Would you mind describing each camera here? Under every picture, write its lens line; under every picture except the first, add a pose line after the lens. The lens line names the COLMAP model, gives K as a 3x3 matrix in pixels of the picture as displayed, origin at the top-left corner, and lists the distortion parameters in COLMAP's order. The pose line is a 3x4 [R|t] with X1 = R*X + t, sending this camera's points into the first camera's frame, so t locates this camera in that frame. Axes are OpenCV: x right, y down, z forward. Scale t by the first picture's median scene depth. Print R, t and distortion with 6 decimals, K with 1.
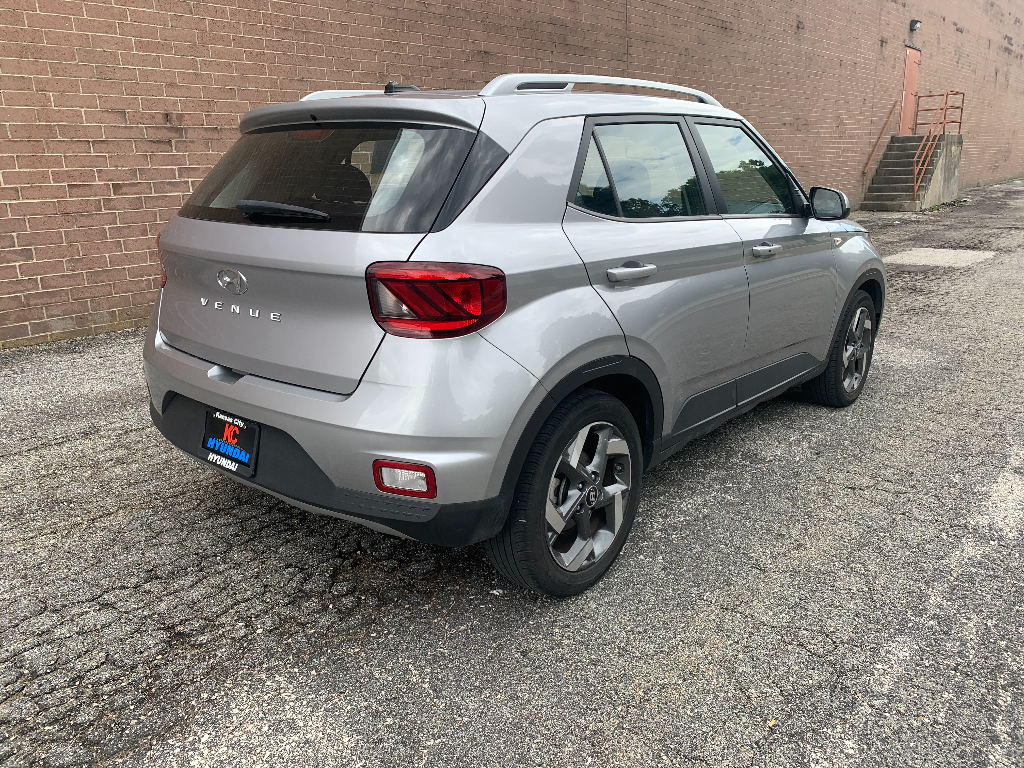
lens RADIAL K [[829.8, 0, 512.0], [0, 829.8, 384.0], [0, 0, 1]] dist [-0.001733, 0.000516]
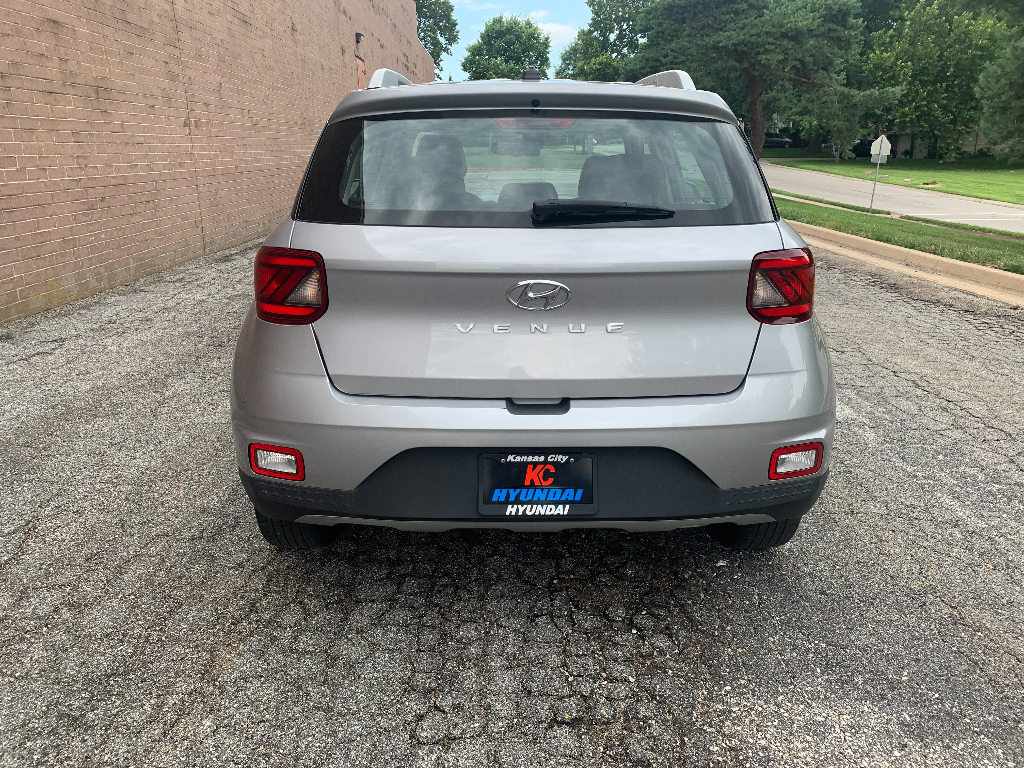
lens RADIAL K [[829.8, 0, 512.0], [0, 829.8, 384.0], [0, 0, 1]] dist [-0.001733, 0.000516]
pose [[0.727636, -0.170846, 0.664347, -0.894140], [0.171404, 0.983049, 0.065072, -0.089352], [-0.664204, 0.066523, 0.744586, 0.383178]]
